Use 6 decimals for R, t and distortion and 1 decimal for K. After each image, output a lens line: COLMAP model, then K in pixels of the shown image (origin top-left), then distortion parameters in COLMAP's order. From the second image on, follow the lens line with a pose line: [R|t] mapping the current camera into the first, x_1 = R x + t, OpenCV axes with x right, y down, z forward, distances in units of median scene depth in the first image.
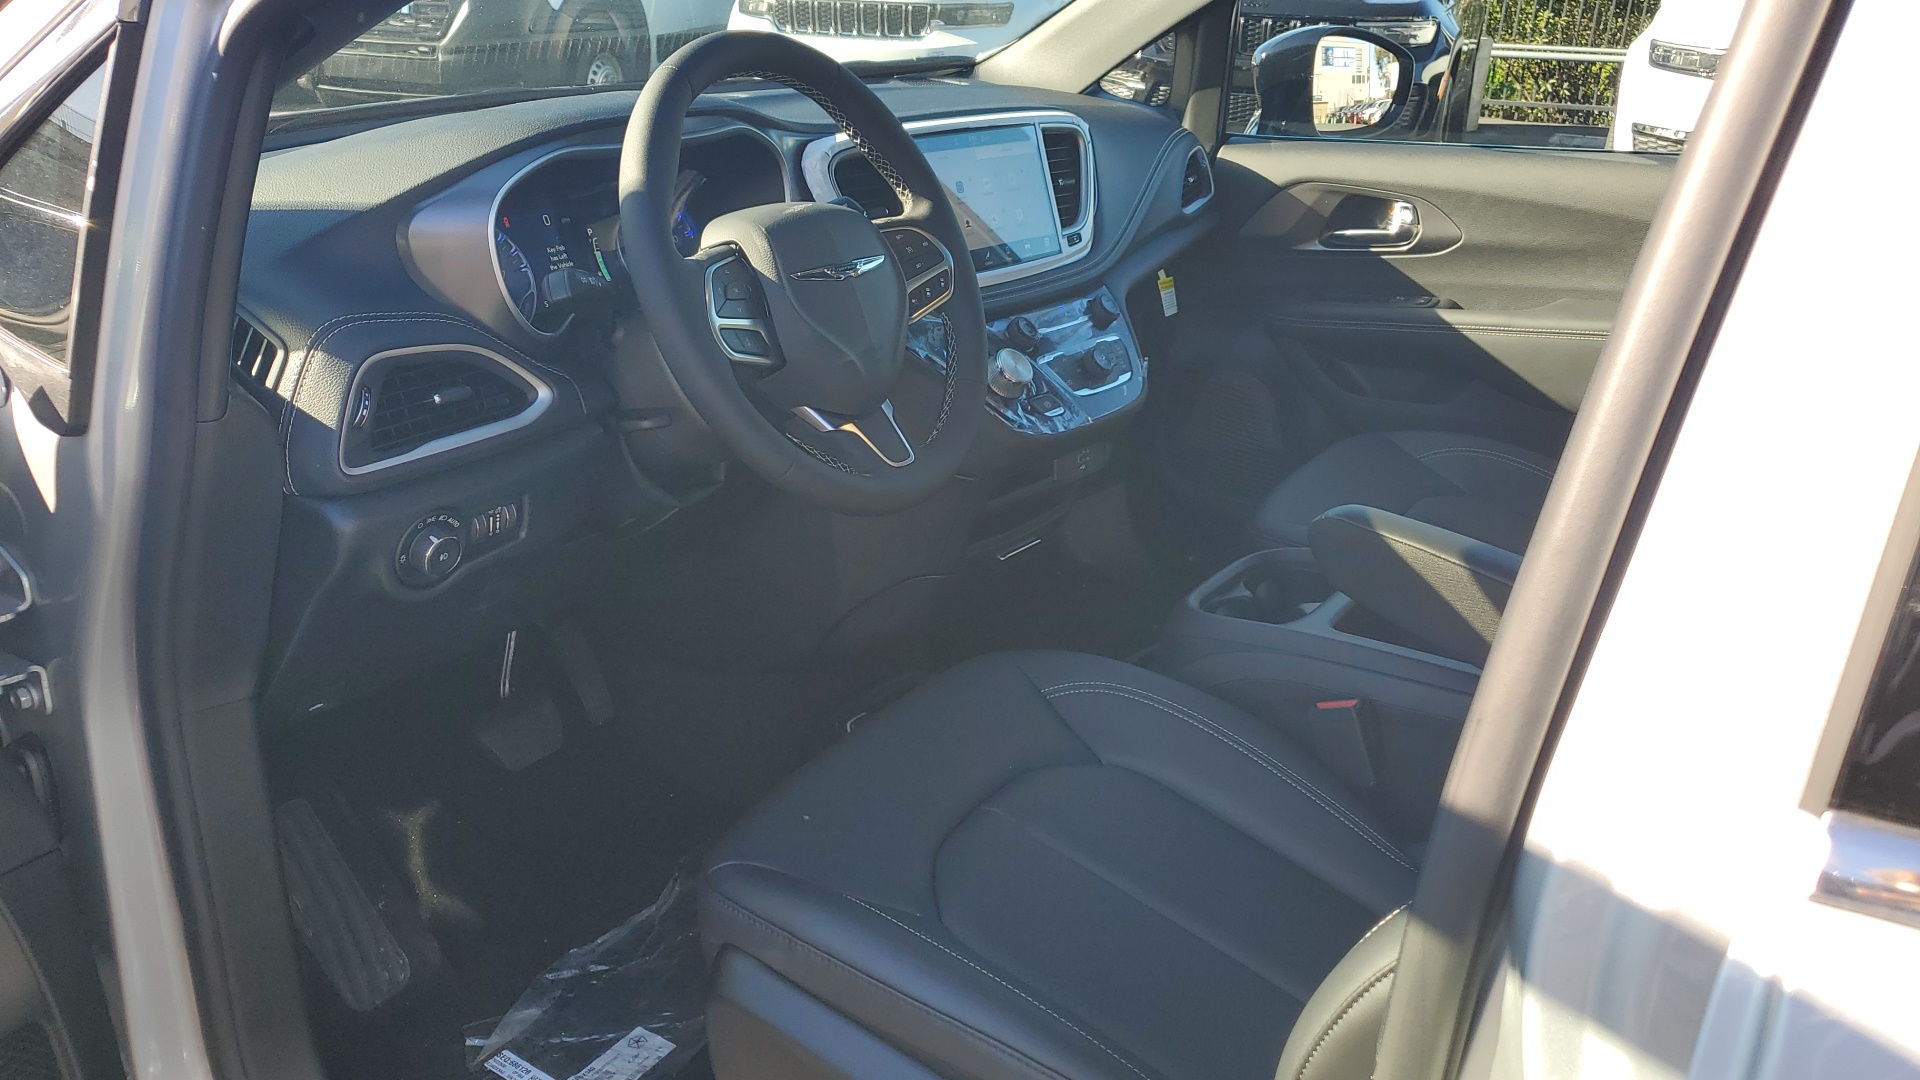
lens RADIAL K [[1481.3, 0, 967.1], [0, 1481.3, 549.4], [0, 0, 1]] dist [0.082414, -0.078604]
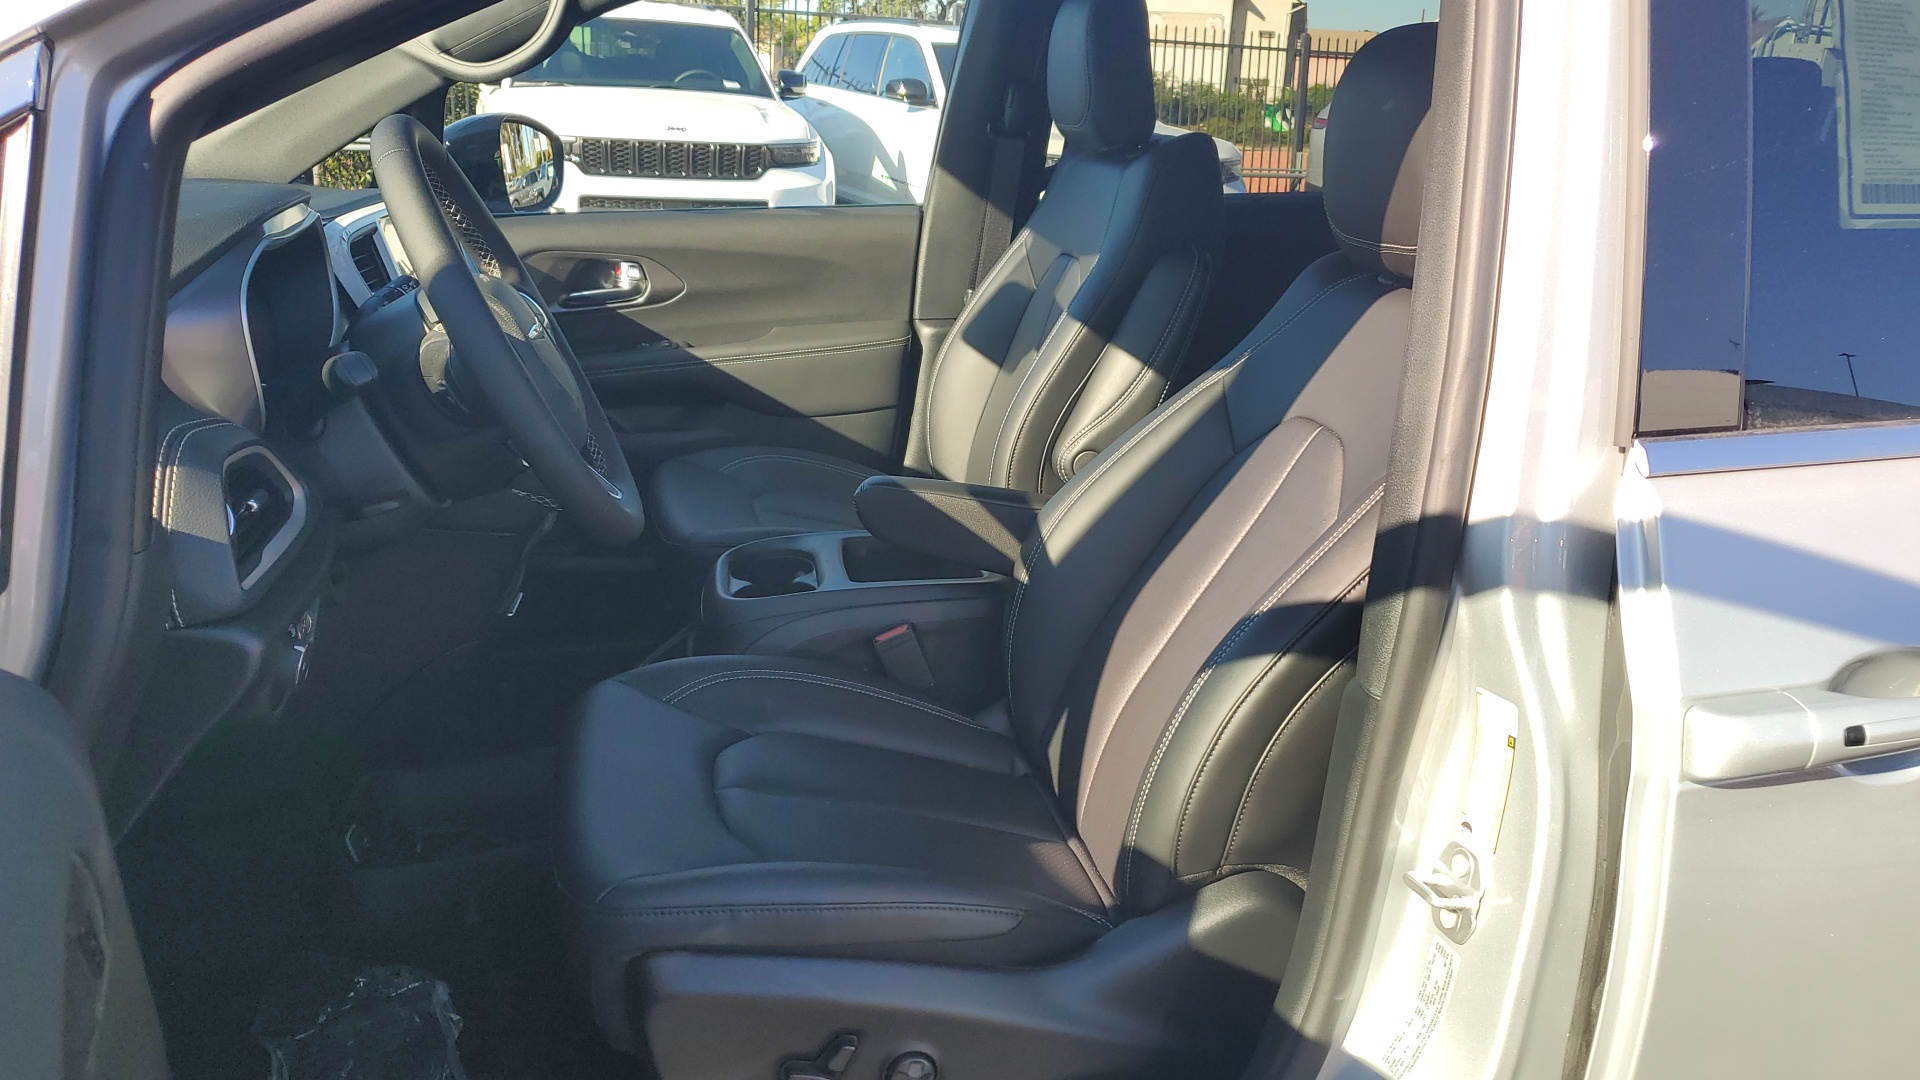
lens RADIAL K [[1481.3, 0, 963.5], [0, 1481.3, 543.5], [0, 0, 1]] dist [0.082414, -0.078604]
pose [[0.723193, -0.212758, 0.657059, -0.316922], [0.253250, 0.966792, 0.034310, 0.001666], [-0.642539, 0.141588, 0.753058, 0.007041]]
